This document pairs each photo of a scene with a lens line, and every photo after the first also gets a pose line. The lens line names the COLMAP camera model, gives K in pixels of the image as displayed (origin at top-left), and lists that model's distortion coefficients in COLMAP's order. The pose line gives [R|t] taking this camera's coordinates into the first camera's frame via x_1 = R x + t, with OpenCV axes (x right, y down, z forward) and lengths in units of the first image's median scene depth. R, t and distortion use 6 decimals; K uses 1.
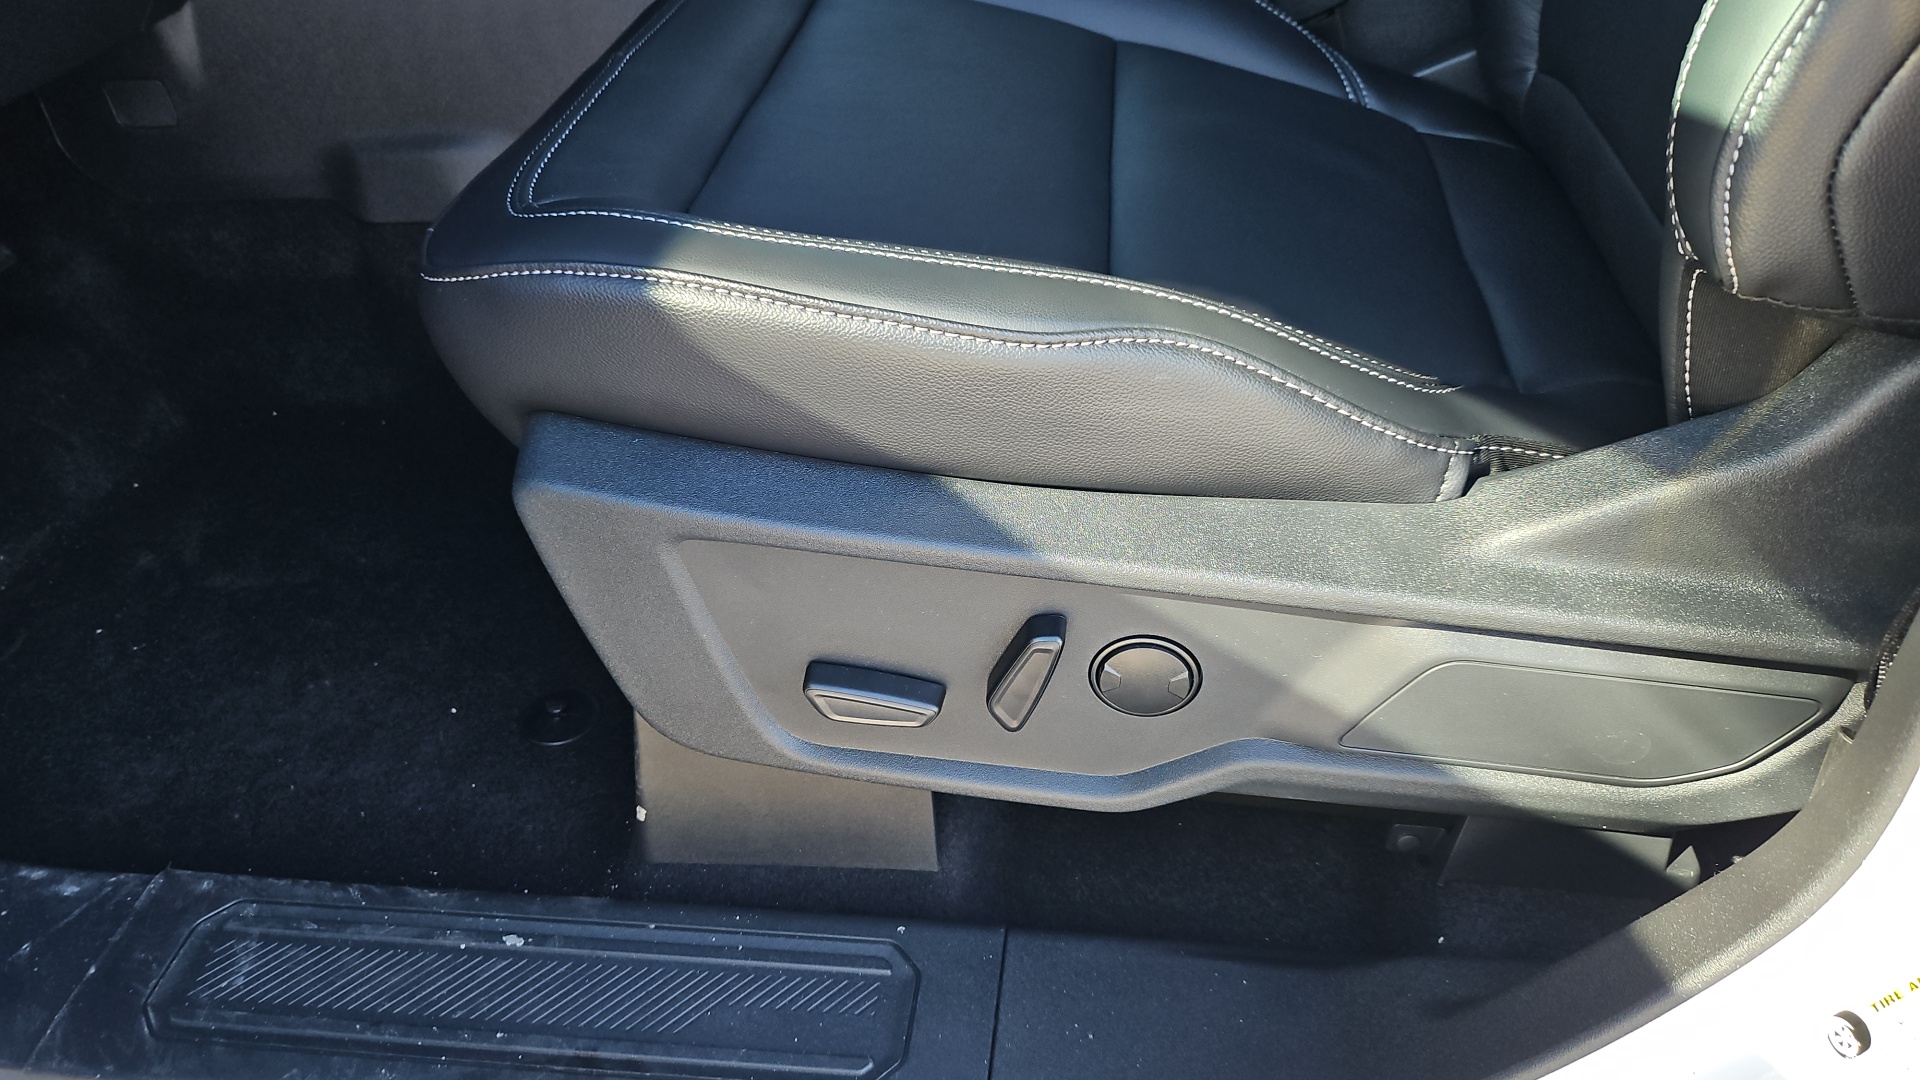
lens RADIAL K [[1376.4, 0, 981.6], [0, 1376.4, 536.9], [0, 0, 1]] dist [0.049646, -0.066135]
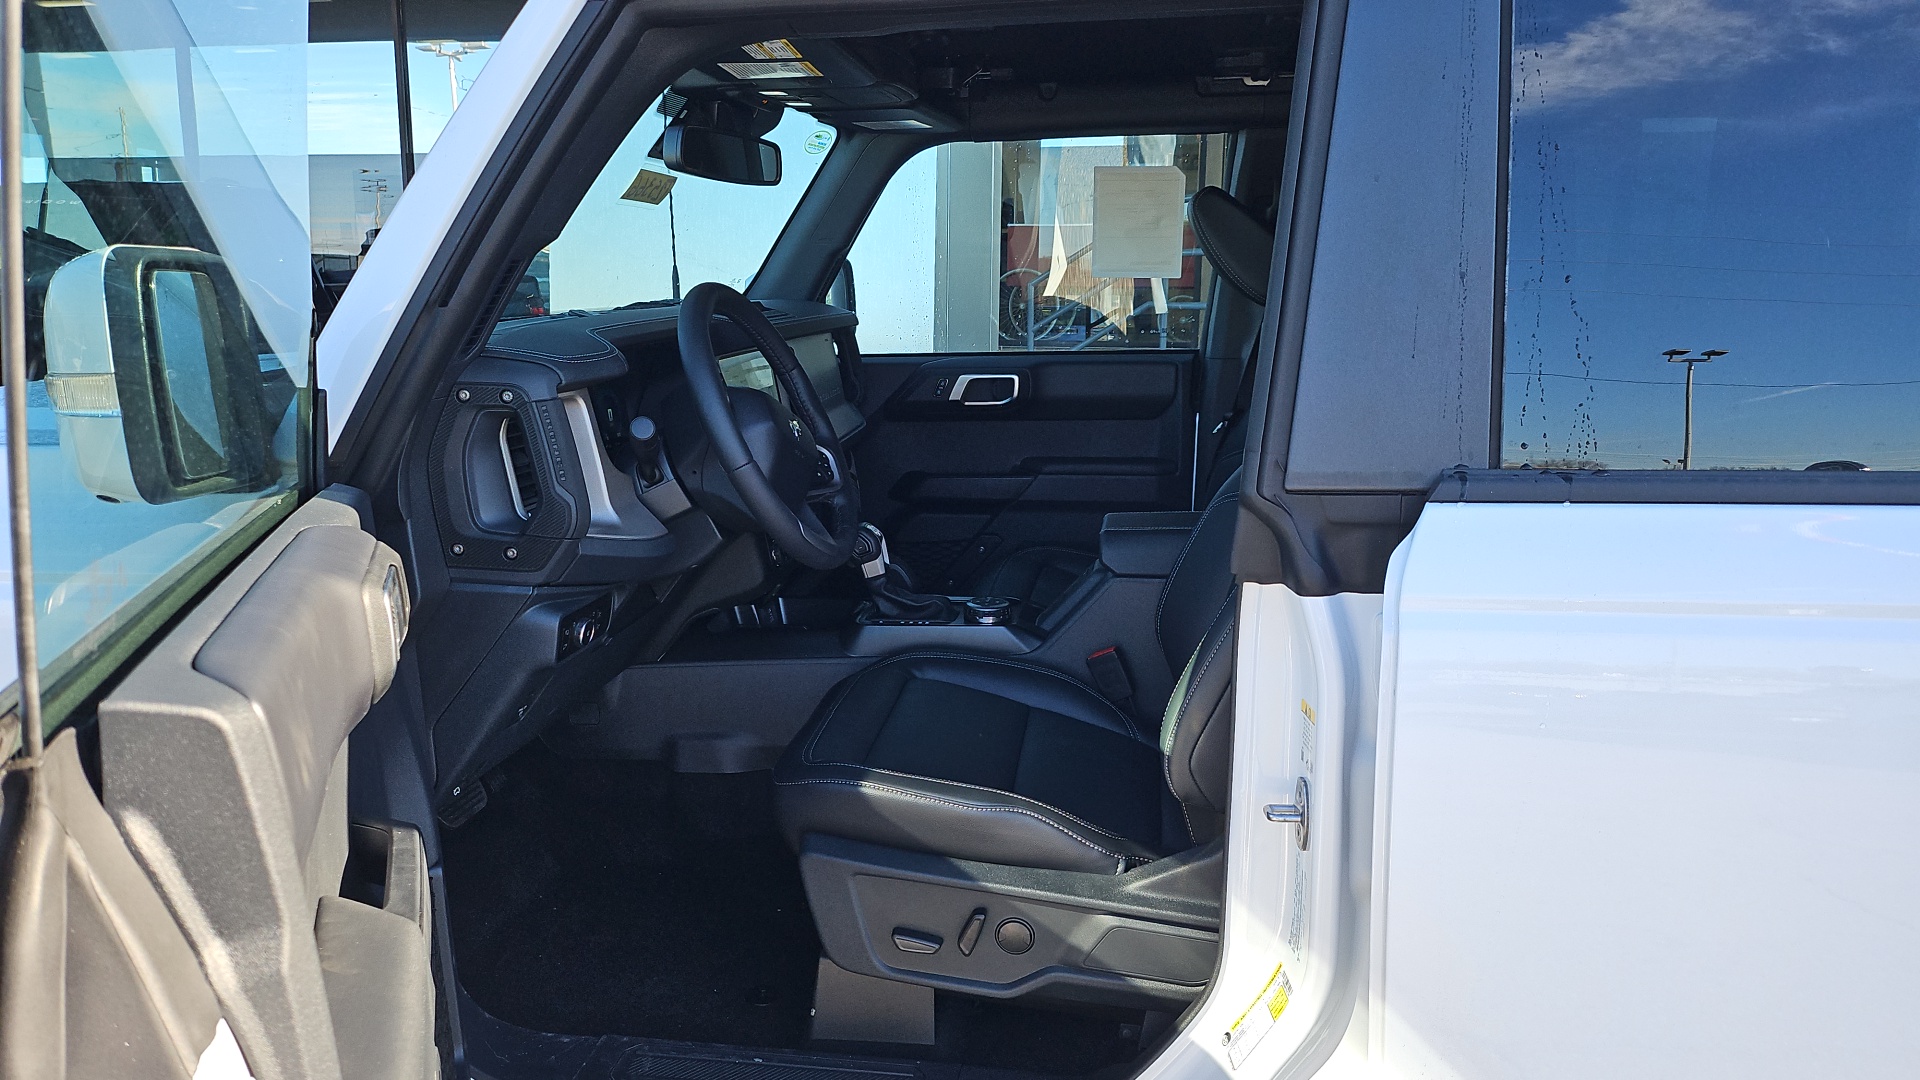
lens RADIAL K [[1376.4, 0, 981.6], [0, 1376.4, 536.9], [0, 0, 1]] dist [0.049646, -0.066135]
pose [[0.998850, 0.043551, -0.020053, 0.072880], [-0.047946, 0.907785, -0.416686, 0.543175], [0.000057, 0.417168, 0.908829, -1.901546]]
